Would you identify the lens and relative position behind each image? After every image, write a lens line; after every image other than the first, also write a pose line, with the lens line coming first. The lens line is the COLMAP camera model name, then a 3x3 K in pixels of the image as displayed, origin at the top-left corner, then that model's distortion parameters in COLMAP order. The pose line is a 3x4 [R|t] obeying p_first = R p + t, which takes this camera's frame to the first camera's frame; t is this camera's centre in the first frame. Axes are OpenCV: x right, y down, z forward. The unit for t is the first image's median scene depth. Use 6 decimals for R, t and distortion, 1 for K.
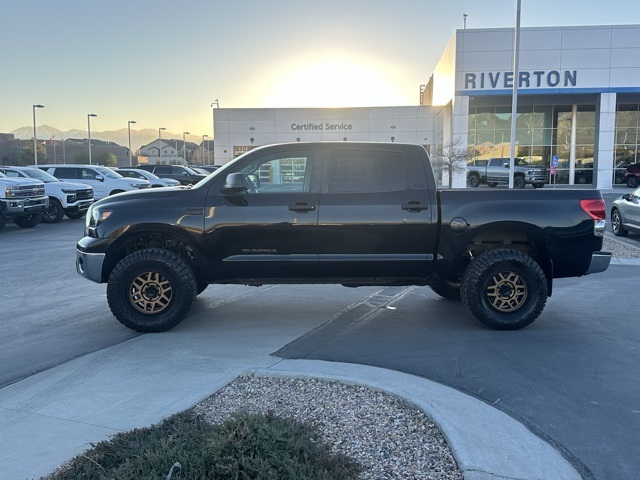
lens RADIAL K [[632.9, 0, 320.0], [0, 632.9, 240.0], [0, 0, 1]] dist [0.166674, -0.332323]
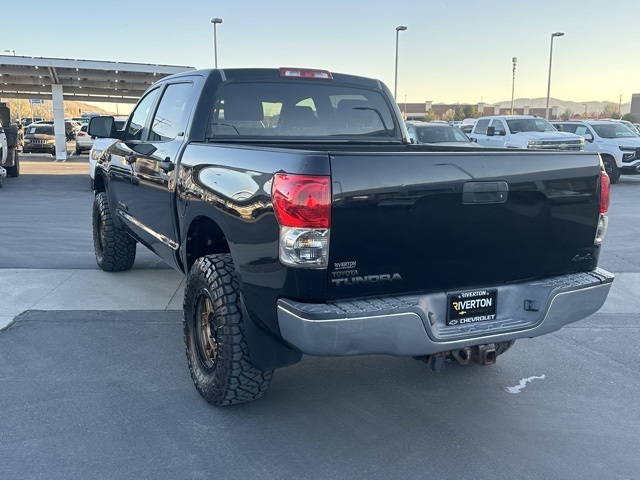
lens RADIAL K [[628.7, 0, 310.1], [0, 628.7, 249.4], [0, 0, 1]] dist [0.168478, -0.306069]
pose [[0.398256, 0.173431, -0.900730, 0.797731], [-0.102731, 0.984218, 0.144085, -0.075061], [0.911504, 0.035150, 0.409787, 0.847884]]
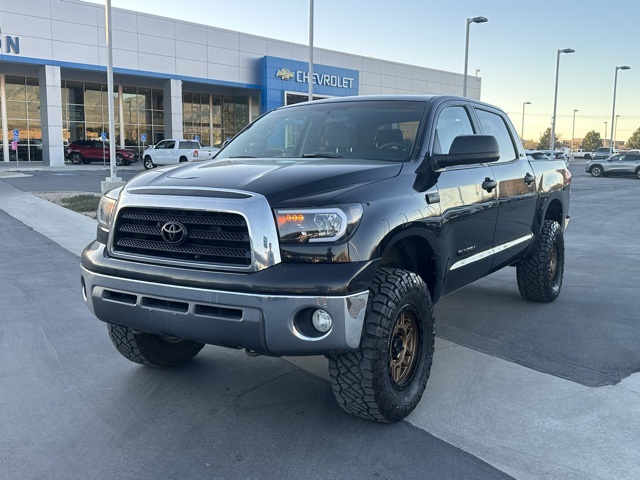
lens RADIAL K [[636.8, 0, 317.8], [0, 636.8, 228.5], [0, 0, 1]] dist [0.173521, -0.338989]
pose [[0.578346, -0.090608, 0.810744, -0.725544], [0.078669, 0.995376, 0.055124, -0.055336], [-0.811990, 0.031900, 0.582800, 0.701330]]
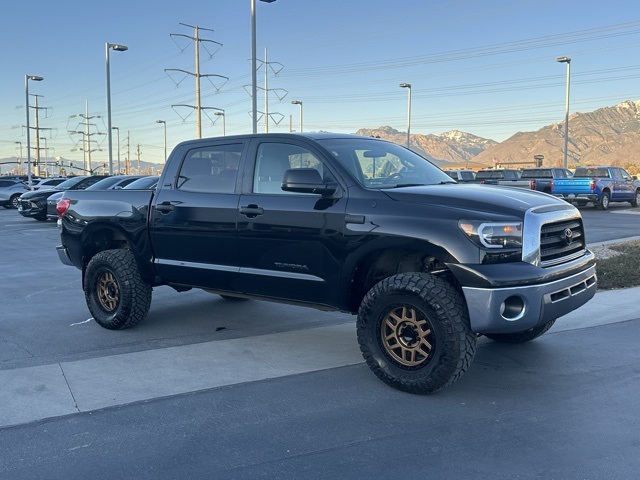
lens RADIAL K [[627.9, 0, 320.0], [0, 627.9, 240.0], [0, 0, 1]] dist [0.160548, -0.313757]
pose [[-0.745385, -0.053600, 0.664476, -0.640493], [0.074681, 0.983774, 0.163130, -0.163882], [-0.662438, 0.171218, -0.729287, 1.782779]]
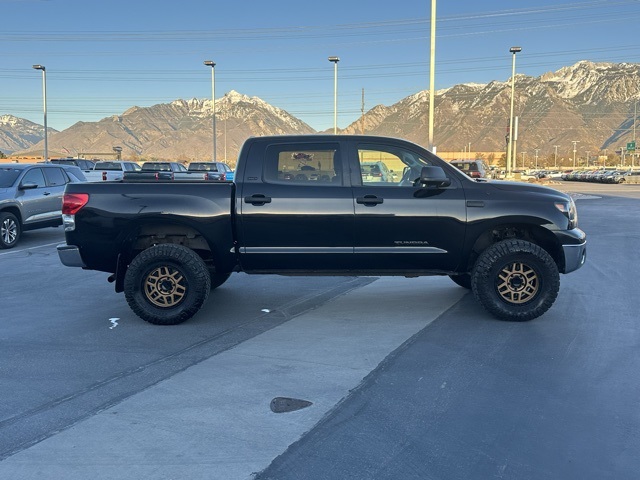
lens RADIAL K [[627.9, 0, 320.0], [0, 627.9, 240.0], [0, 0, 1]] dist [0.160548, -0.313757]
pose [[-0.997583, -0.006965, 0.069136, -0.035909], [0.007354, 0.978794, 0.204715, -0.214349], [-0.069096, 0.204728, -0.976377, 2.210083]]
